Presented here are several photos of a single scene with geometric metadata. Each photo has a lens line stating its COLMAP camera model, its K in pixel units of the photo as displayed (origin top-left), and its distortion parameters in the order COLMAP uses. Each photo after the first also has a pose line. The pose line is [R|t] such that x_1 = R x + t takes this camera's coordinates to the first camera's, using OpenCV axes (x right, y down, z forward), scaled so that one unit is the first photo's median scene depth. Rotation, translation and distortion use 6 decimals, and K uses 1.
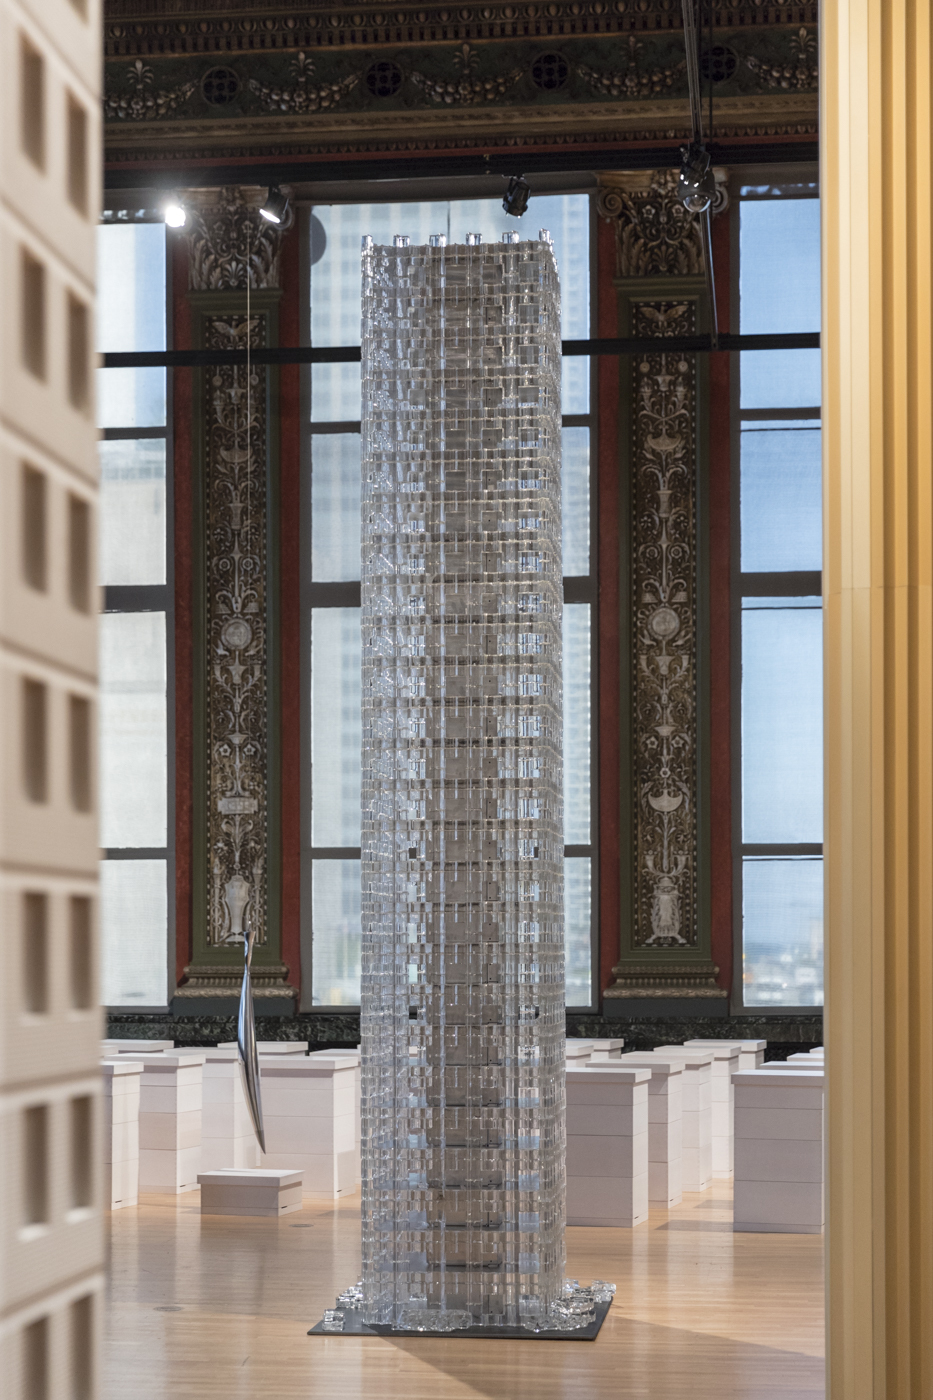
lens RADIAL K [[2466.8, 0, 466.5], [0, 2466.8, 700.0], [0, 0, 1]] dist [-0.145296, -0.066545]
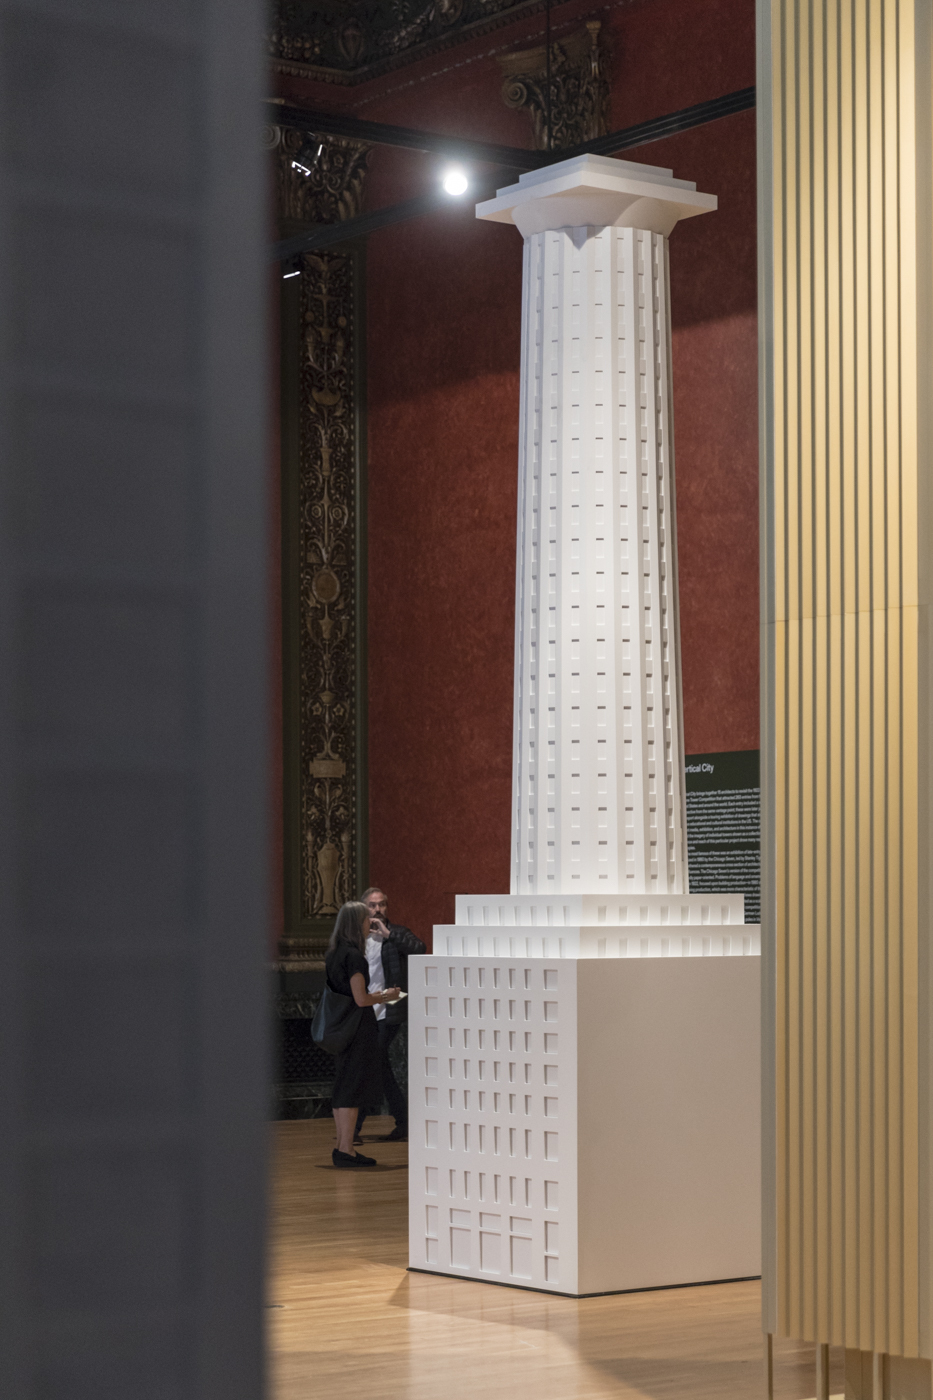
lens RADIAL K [[3046.6, 0, 466.5], [0, 3046.6, 700.0], [0, 0, 1]] dist [-0.492627, -0.000471]
pose [[0.741769, 0.050470, 0.668754, -0.808716], [-0.065366, 0.997857, -0.002804, 0.015920], [-0.667462, -0.041634, 0.743479, 0.096602]]
